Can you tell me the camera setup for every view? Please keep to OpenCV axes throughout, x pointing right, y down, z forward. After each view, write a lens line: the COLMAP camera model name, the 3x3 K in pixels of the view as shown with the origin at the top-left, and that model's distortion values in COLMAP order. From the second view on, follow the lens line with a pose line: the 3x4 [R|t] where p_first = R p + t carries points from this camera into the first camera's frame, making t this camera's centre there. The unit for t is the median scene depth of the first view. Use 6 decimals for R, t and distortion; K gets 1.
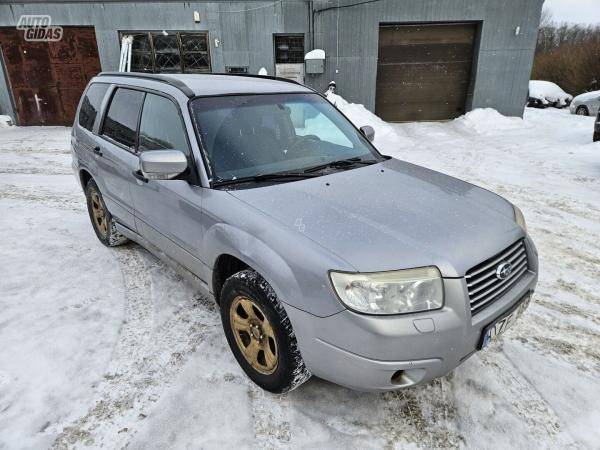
lens RADIAL K [[405.1, 0, 317.2], [0, 405.1, 226.0], [0, 0, 1]] dist [0.034302, -0.020202]
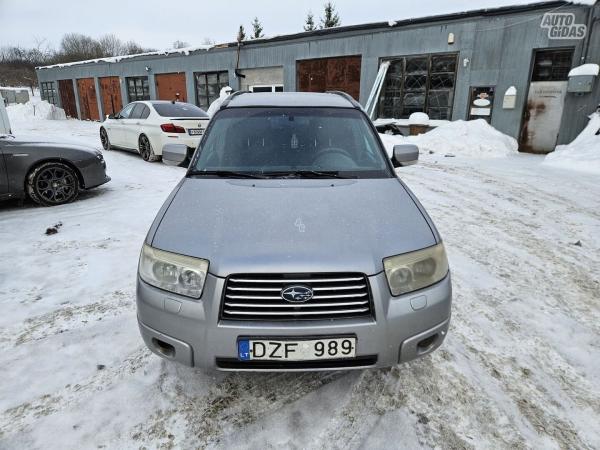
lens RADIAL K [[405.1, 0, 299.1], [0, 405.1, 228.1], [0, 0, 1]] dist [0.034302, -0.020202]
pose [[0.757311, 0.202398, -0.620899, 0.138439], [-0.229282, 0.972641, 0.037401, -0.009929], [0.611482, 0.114037, 0.782998, 0.037641]]
